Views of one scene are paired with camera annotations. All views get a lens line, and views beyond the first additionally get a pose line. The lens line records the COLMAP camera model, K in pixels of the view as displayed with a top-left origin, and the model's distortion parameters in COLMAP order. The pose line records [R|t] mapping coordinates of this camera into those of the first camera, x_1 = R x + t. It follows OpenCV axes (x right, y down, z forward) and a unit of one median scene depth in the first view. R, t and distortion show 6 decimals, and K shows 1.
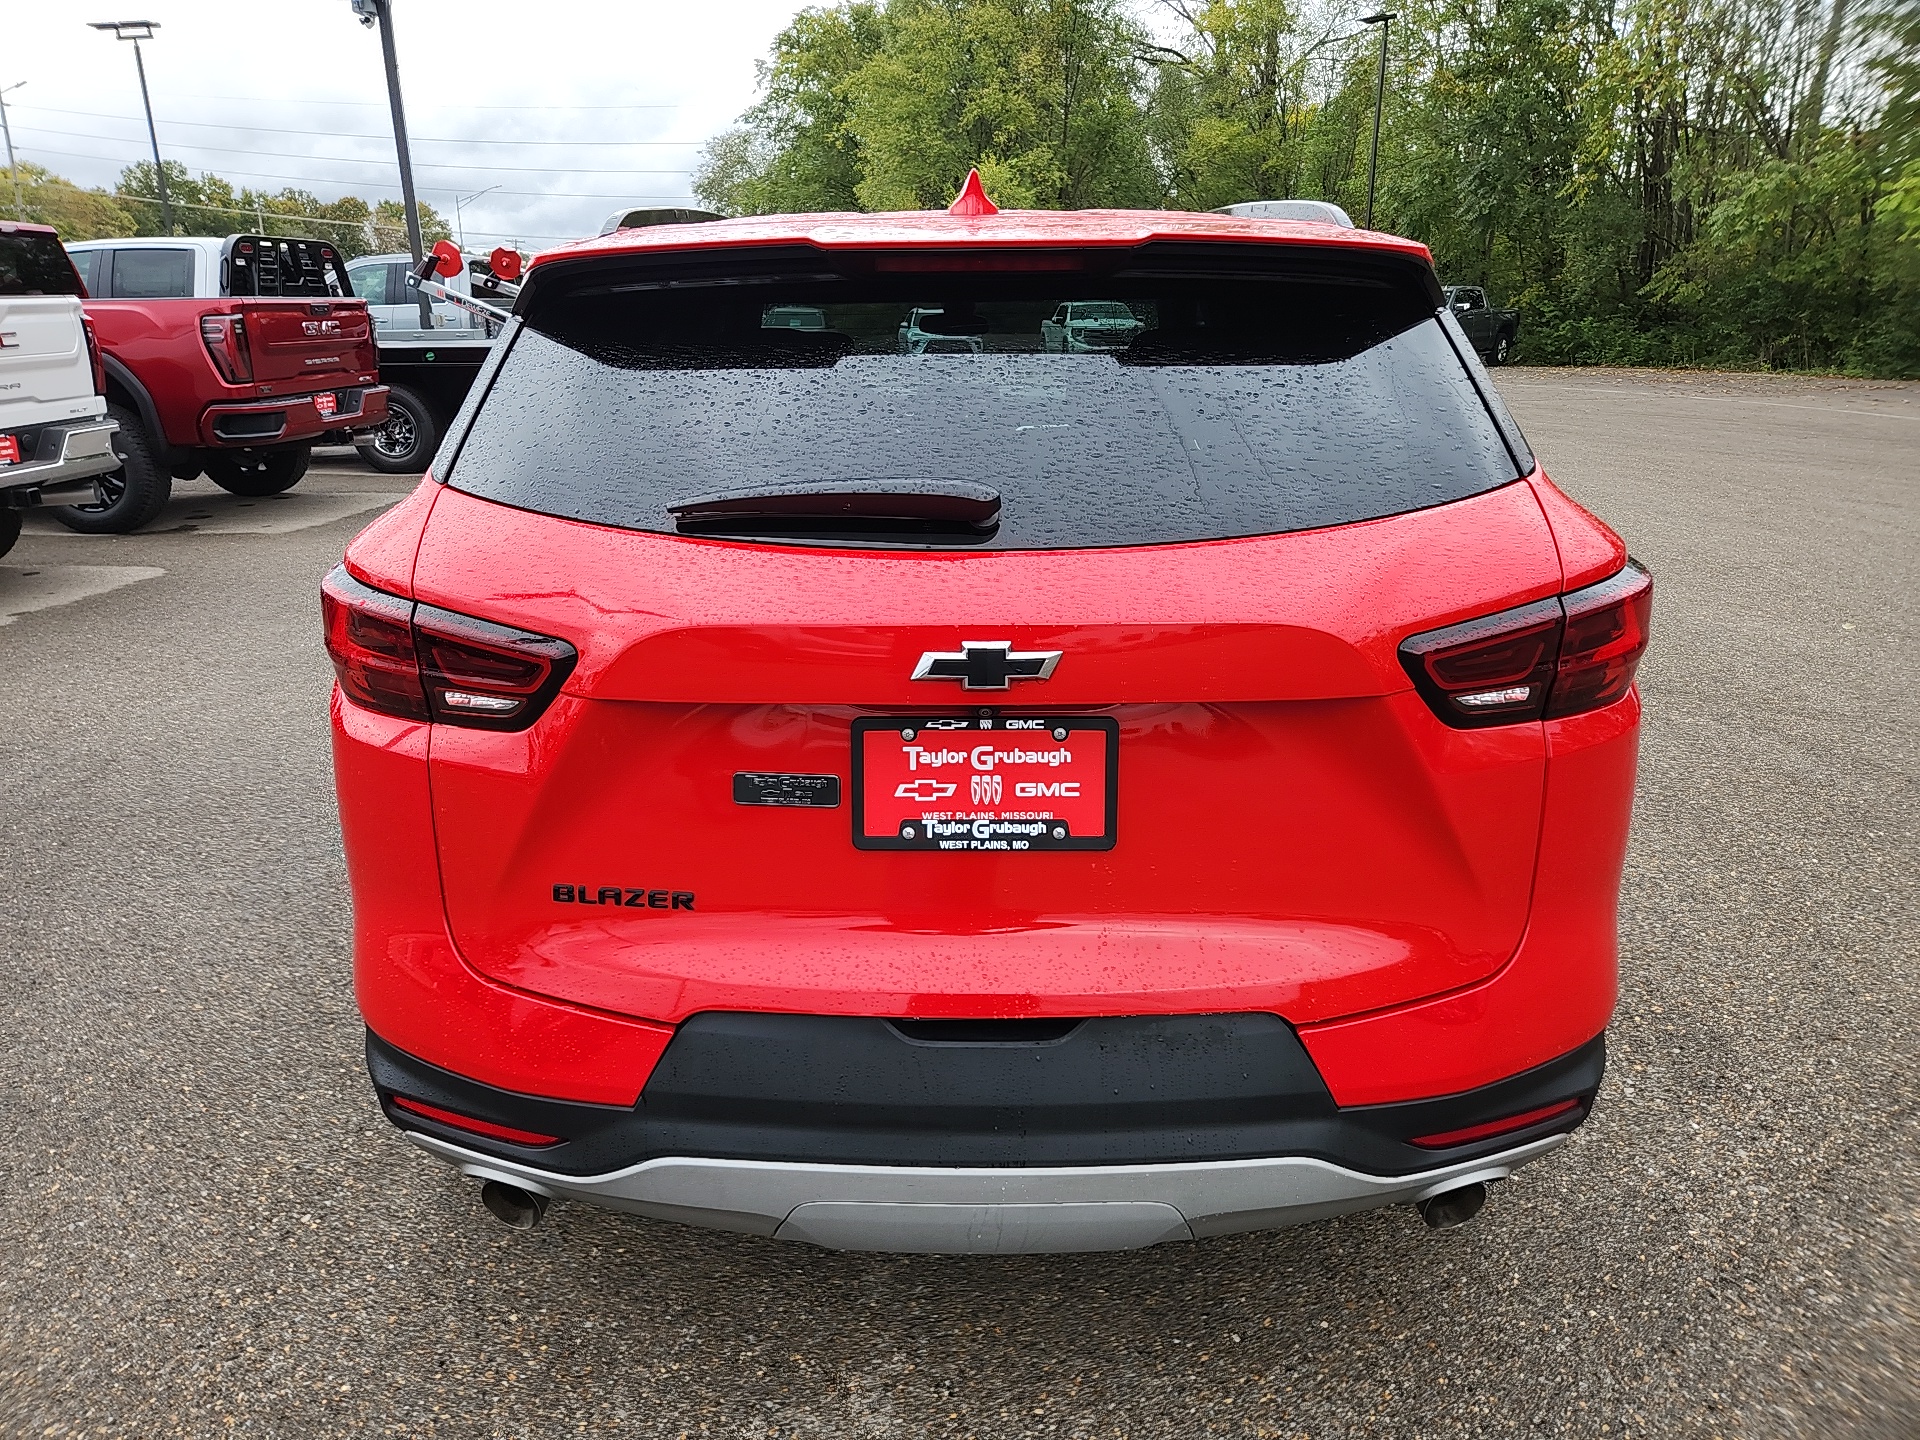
lens RADIAL K [[1296.4, 0, 930.6], [0, 1296.4, 732.3], [0, 0, 1]] dist [0.091368, -0.082070]
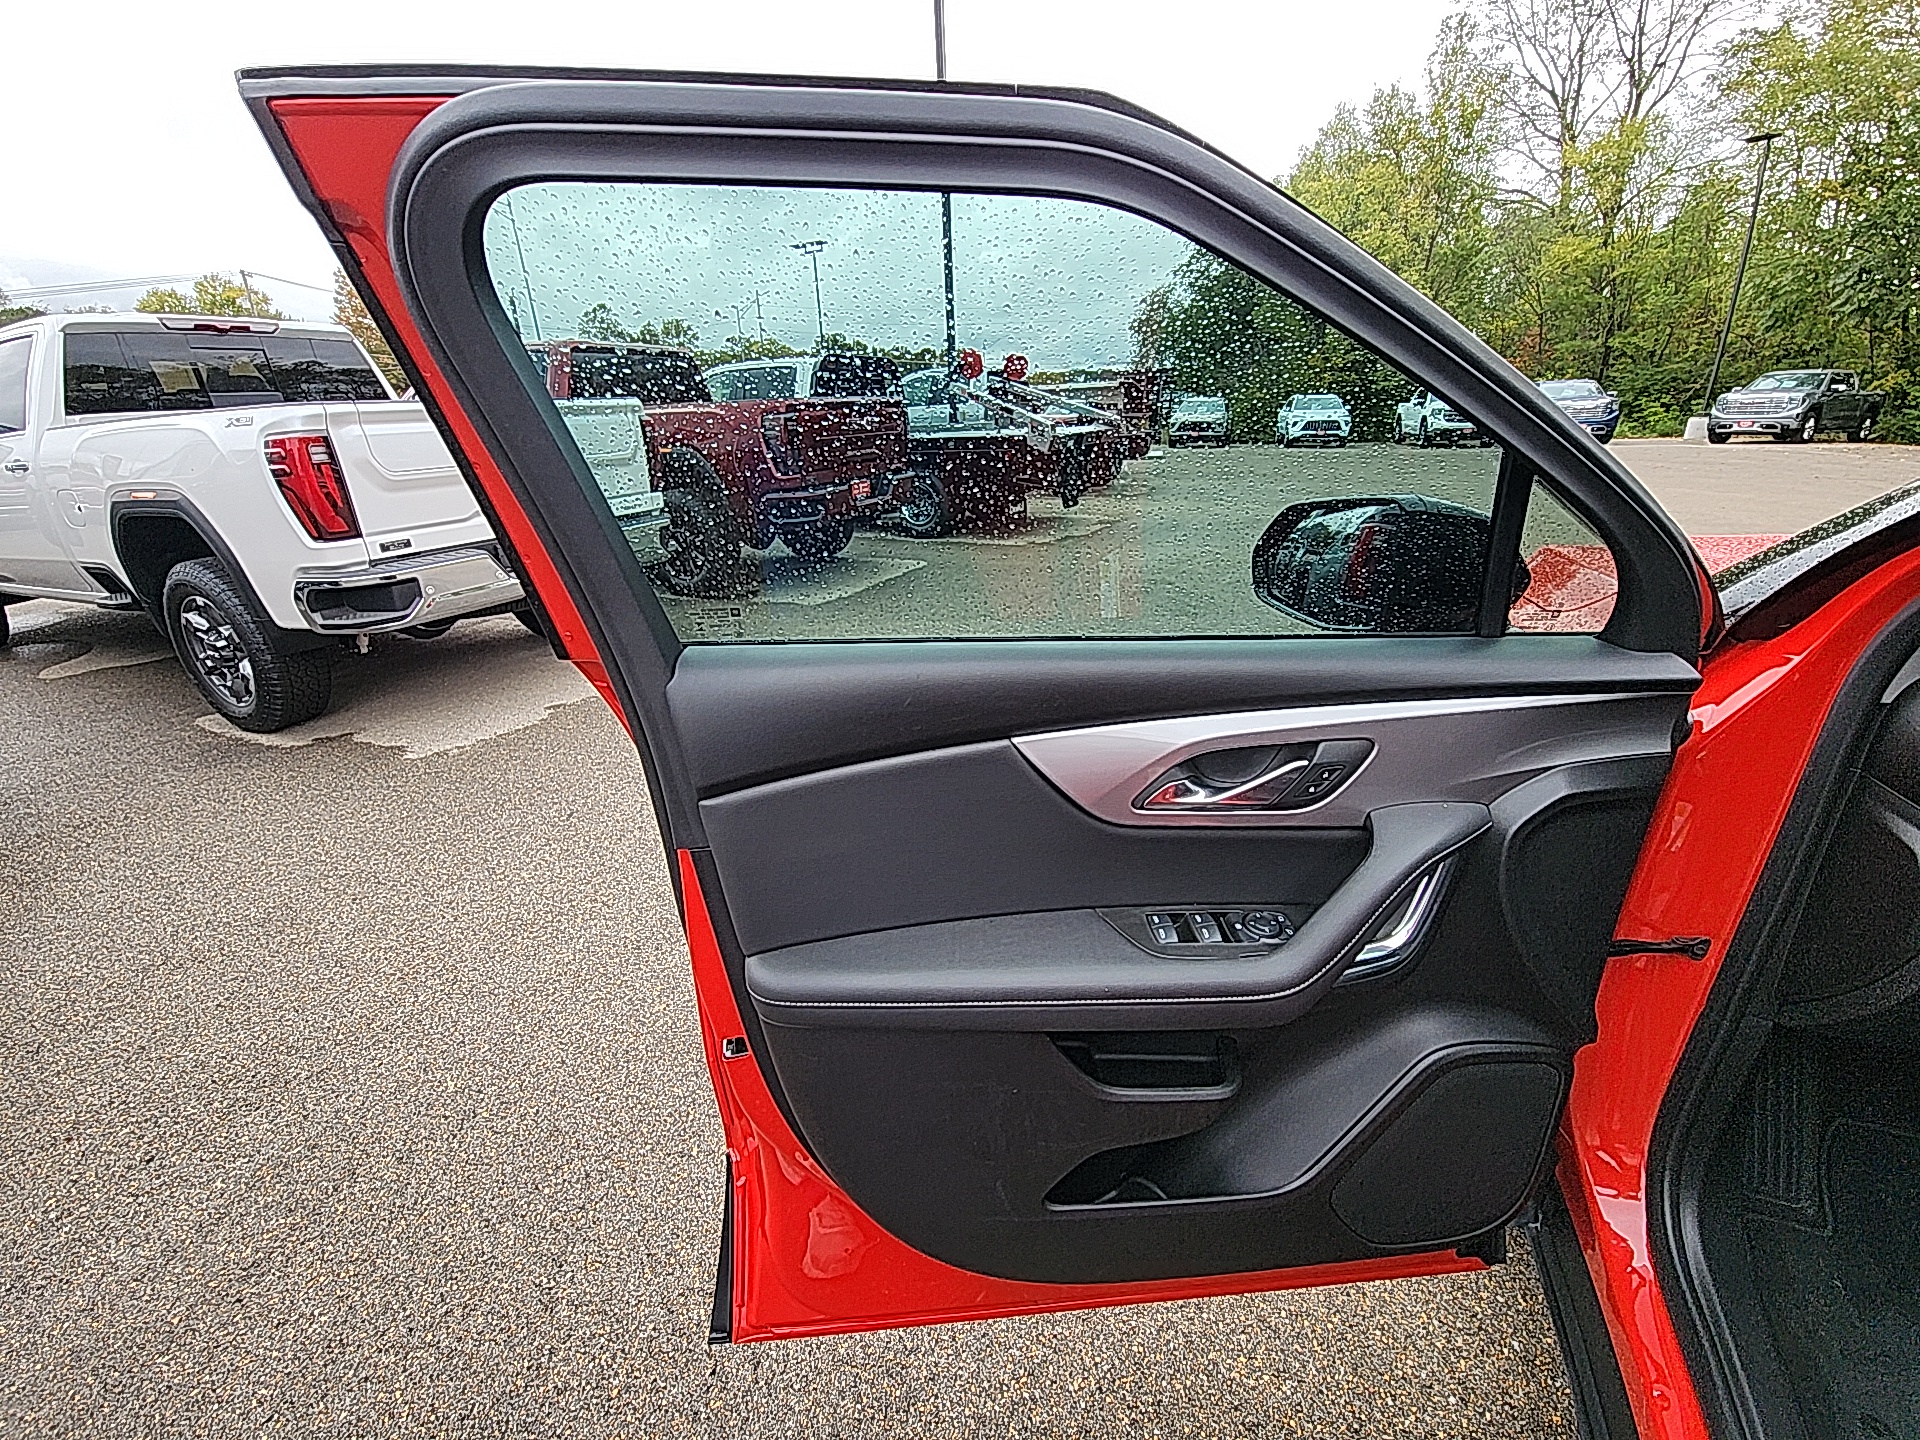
lens RADIAL K [[782.6, 0, 962.1], [0, 782.6, 713.4], [0, 0, 1]] dist [0.012437, -0.010399]
pose [[0.939675, 0.104274, -0.325788, -0.145728], [-0.084256, 0.993617, 0.075004, -0.126123], [0.331529, -0.043030, 0.942463, 0.417284]]
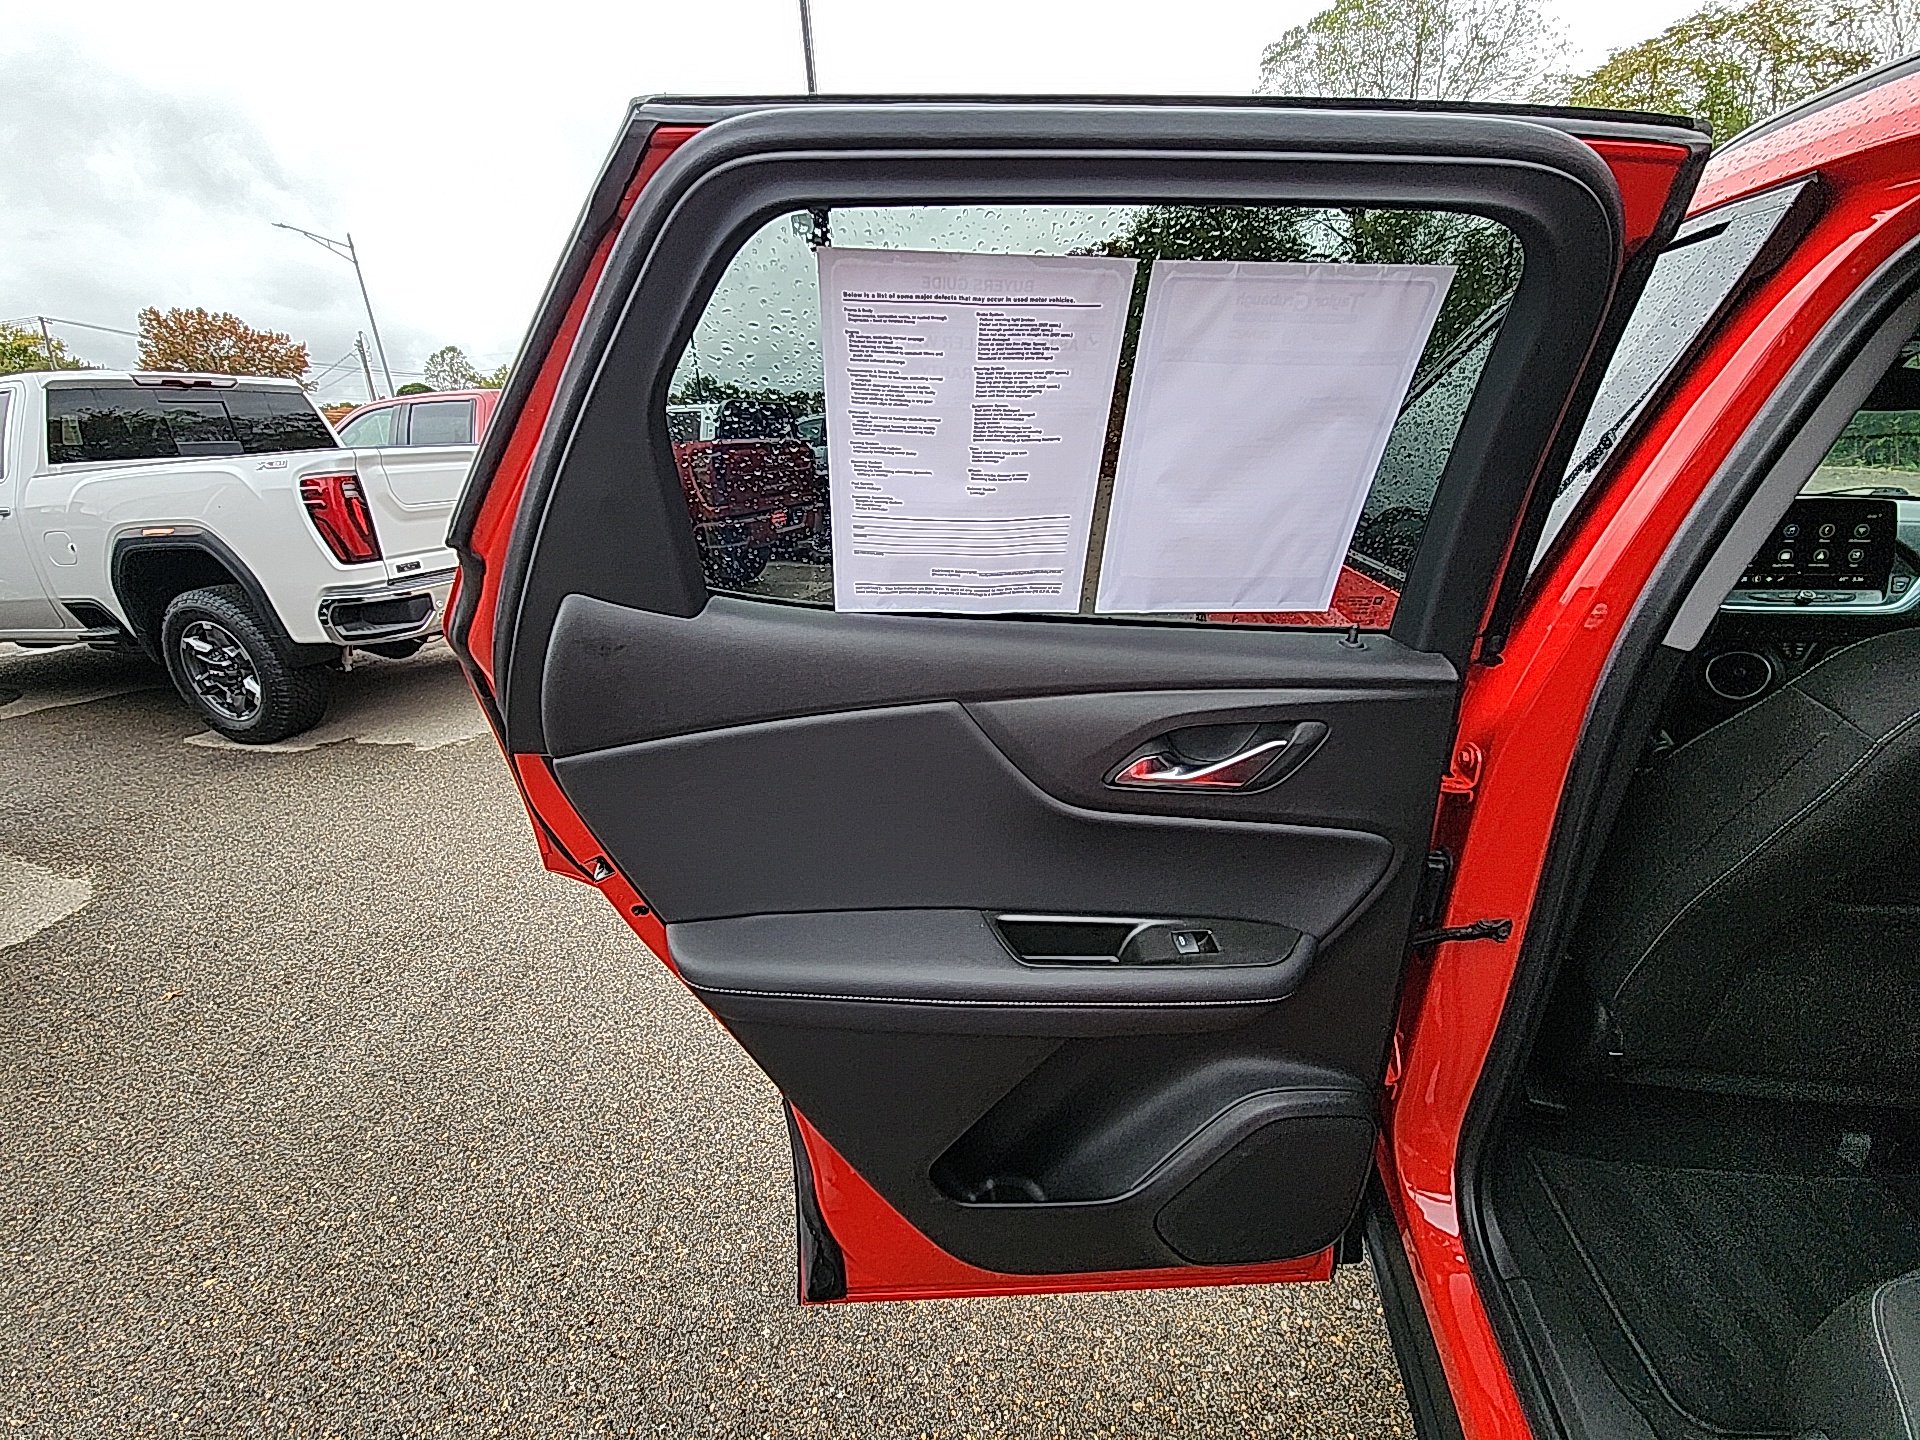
lens RADIAL K [[782.6, 0, 962.1], [0, 782.6, 713.4], [0, 0, 1]] dist [0.012437, -0.010399]
pose [[0.979438, 0.030483, -0.199429, -0.134697], [-0.026426, 0.999387, 0.022971, -0.087813], [0.200007, -0.017228, 0.979643, 0.303711]]
